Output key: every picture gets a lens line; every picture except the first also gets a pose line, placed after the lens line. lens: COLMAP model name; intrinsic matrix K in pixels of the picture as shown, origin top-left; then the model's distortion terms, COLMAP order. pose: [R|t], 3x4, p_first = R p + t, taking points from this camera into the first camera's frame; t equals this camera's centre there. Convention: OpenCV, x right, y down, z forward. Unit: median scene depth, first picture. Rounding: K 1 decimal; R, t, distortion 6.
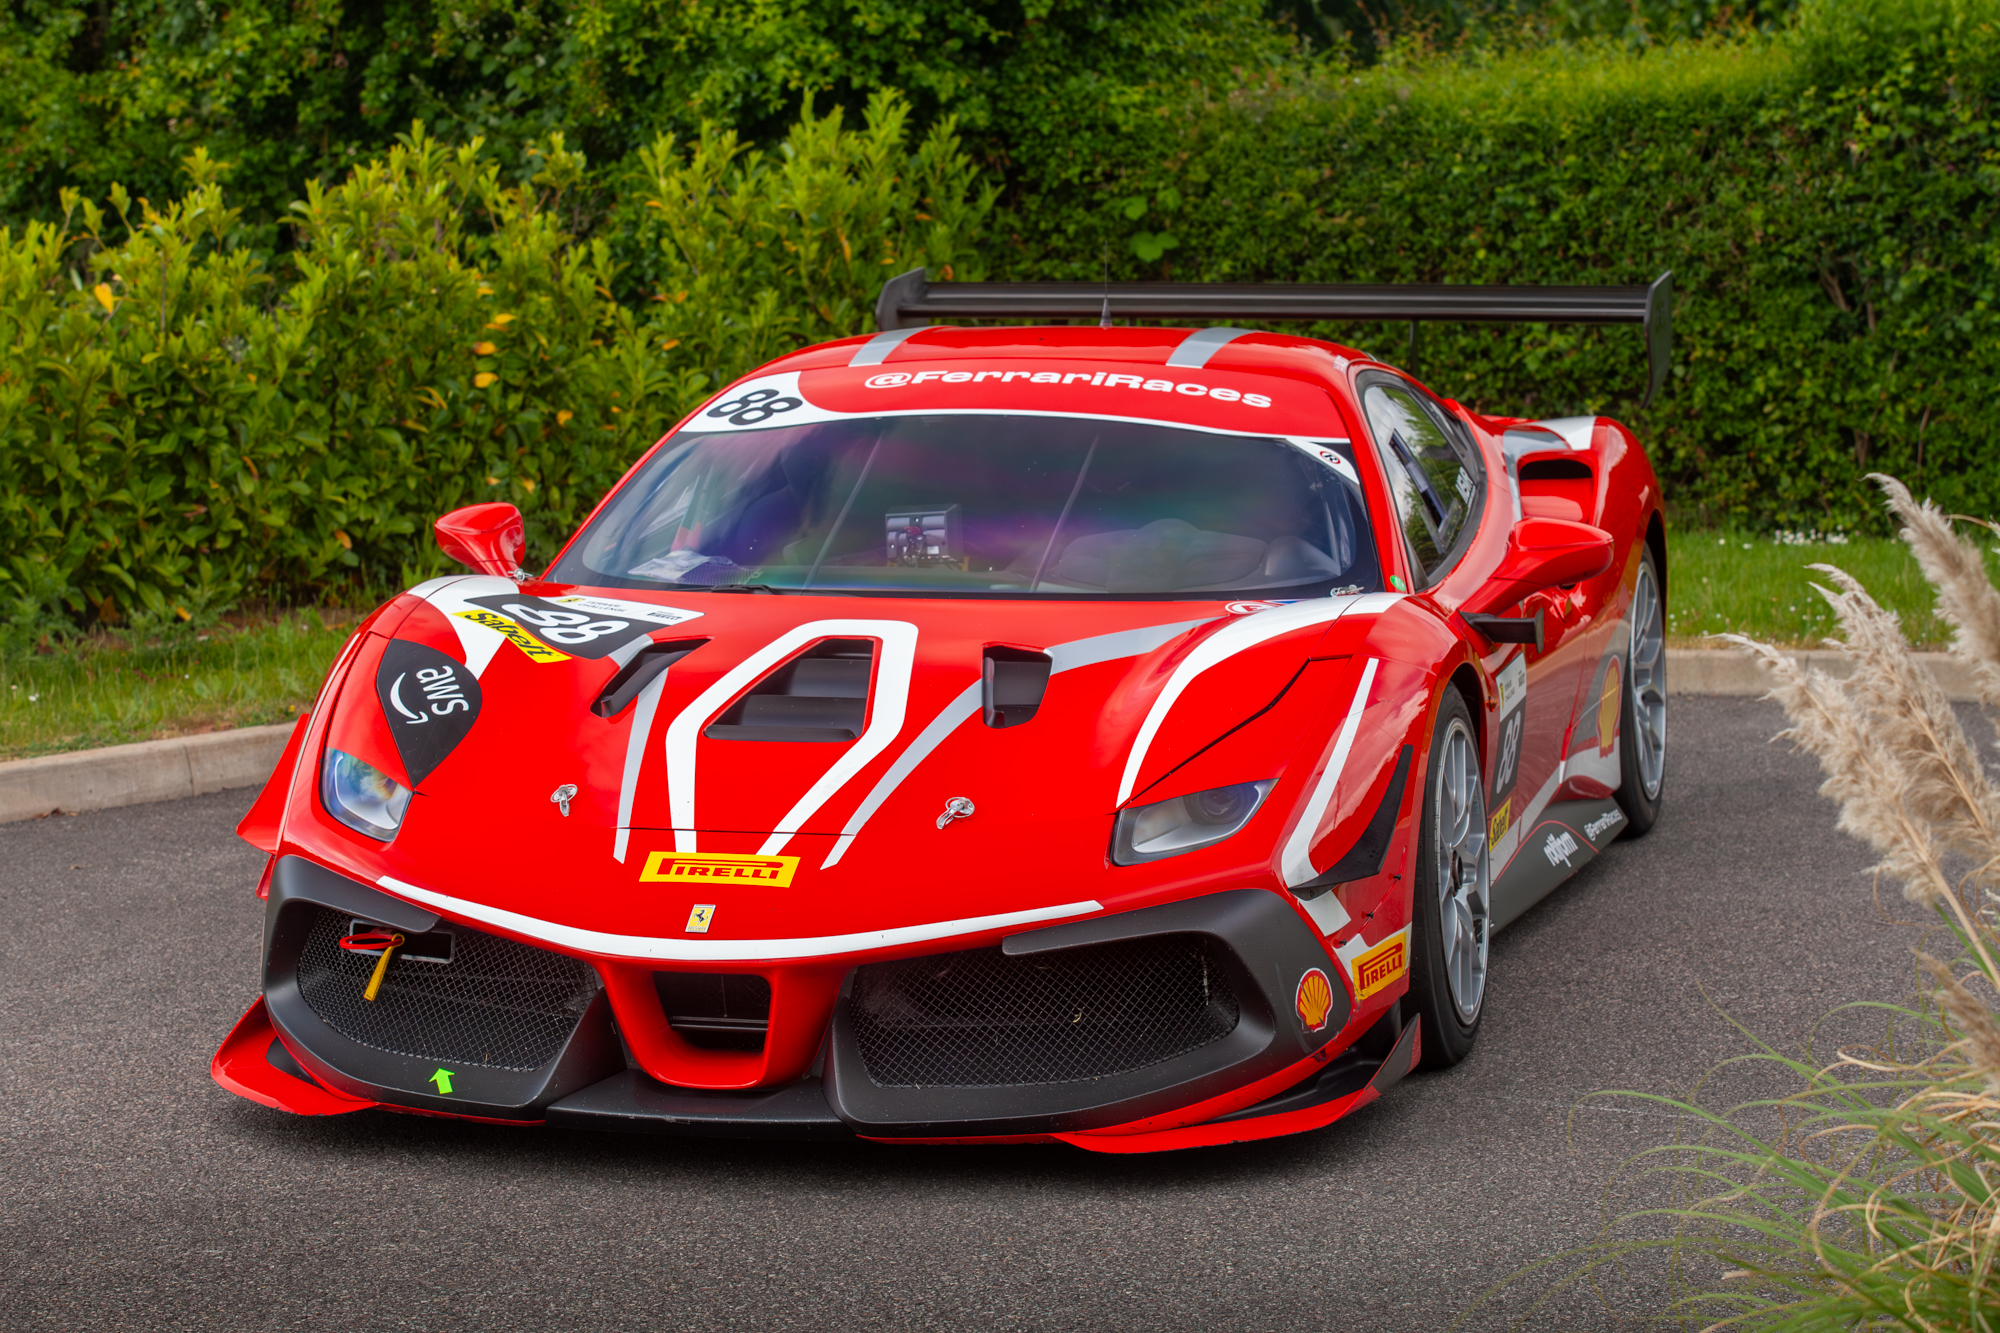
lens RADIAL K [[5182.8, 0, 951.9], [0, 5182.8, 666.5], [0, 0, 1]] dist [-0.013167, 0.368438]
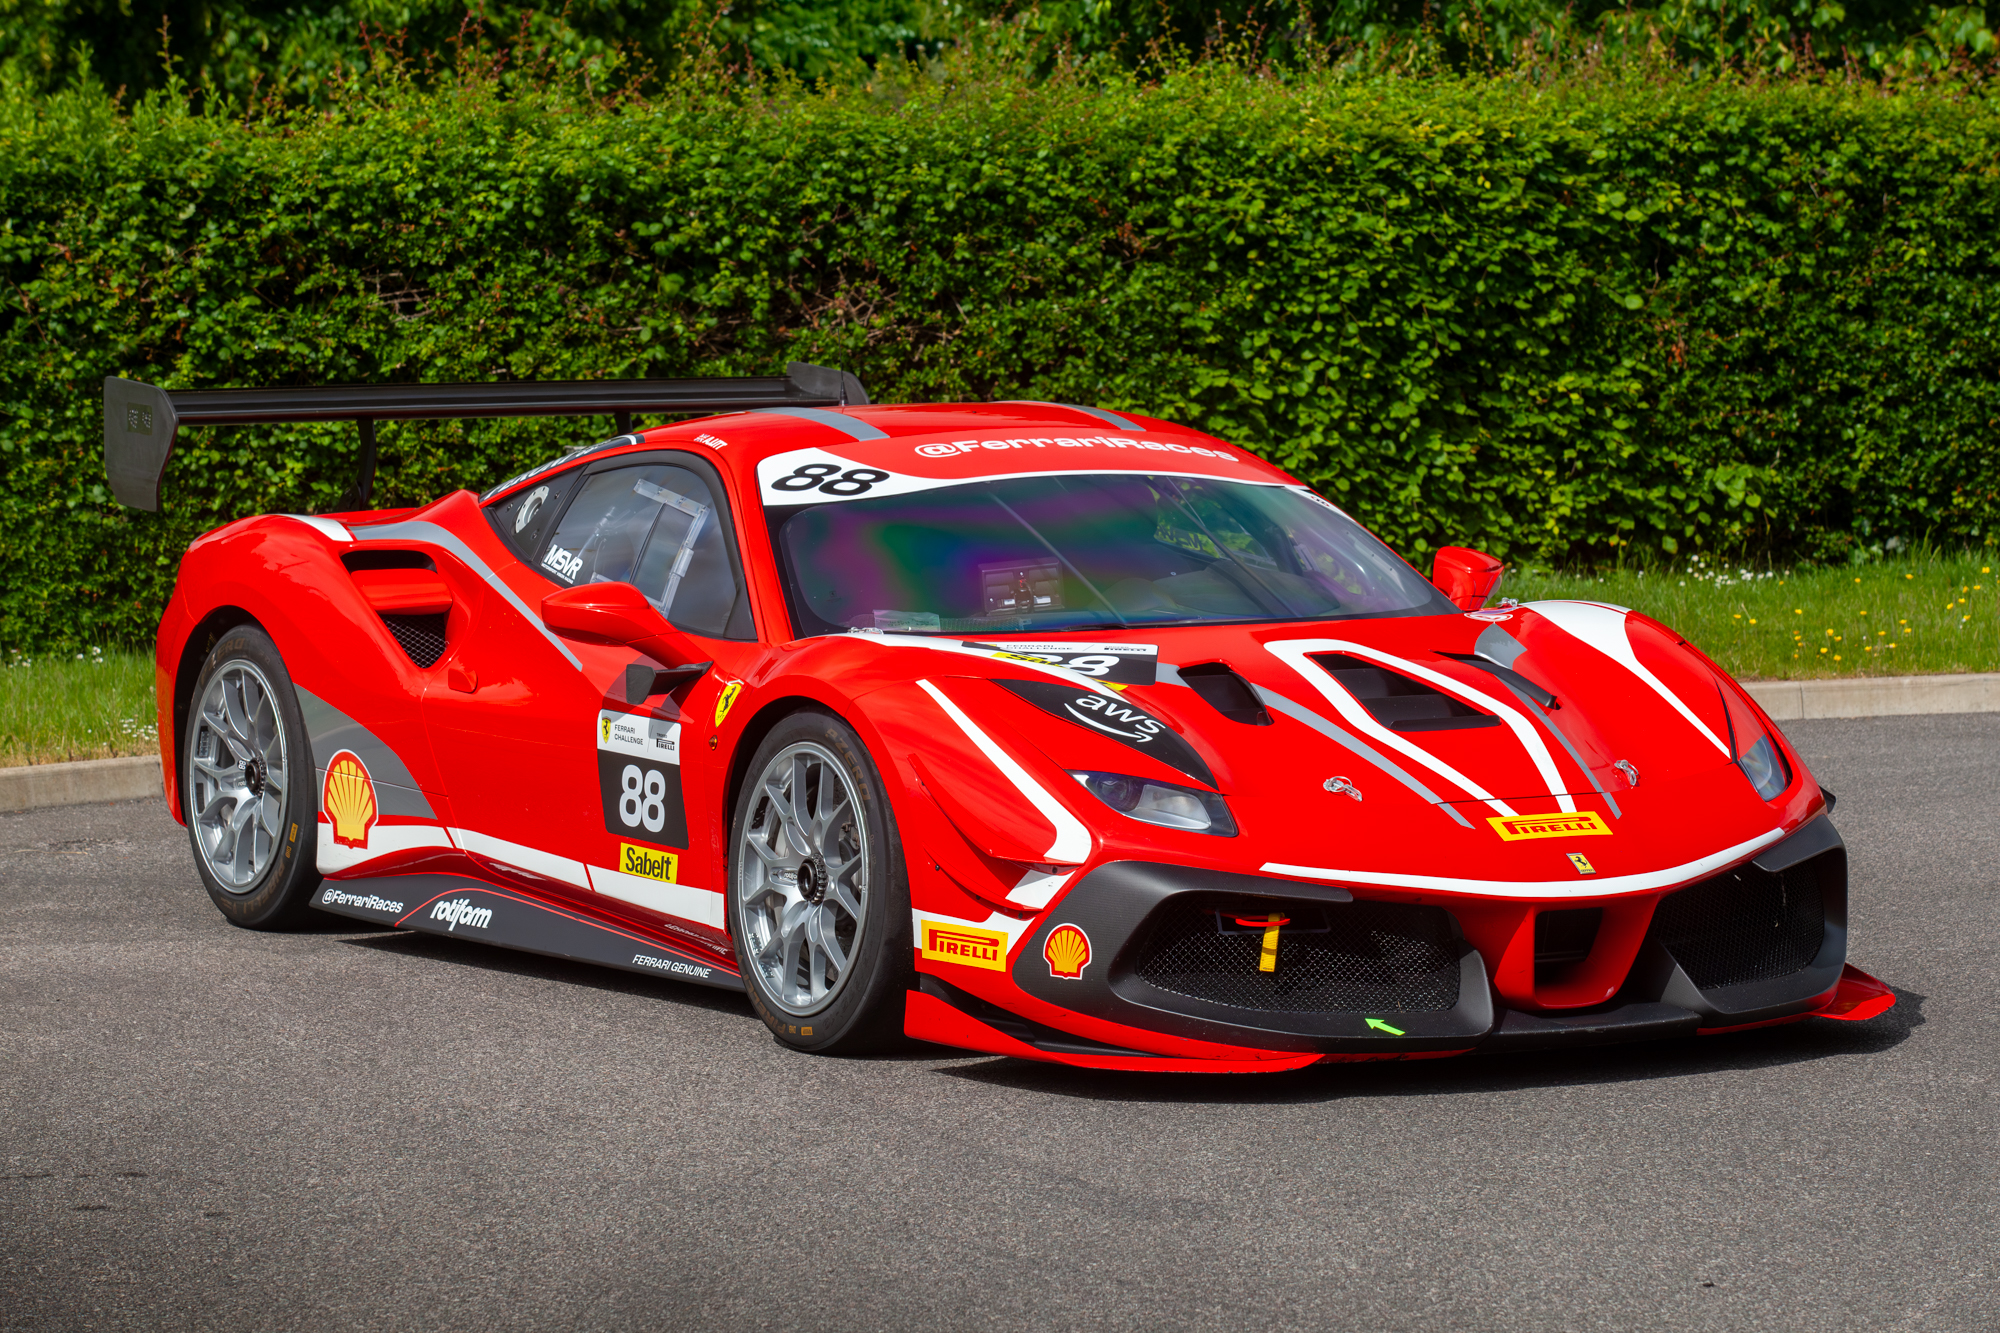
lens RADIAL K [[6548.1, 0, 1064.4], [0, 6548.1, 662.6], [0, 0, 1]] dist [-0.100541, -0.025927]
pose [[0.709546, -0.047973, 0.703024, -1.107926], [0.084083, 0.996316, -0.016876, 0.016463], [-0.699625, 0.071087, 0.710965, 0.002397]]
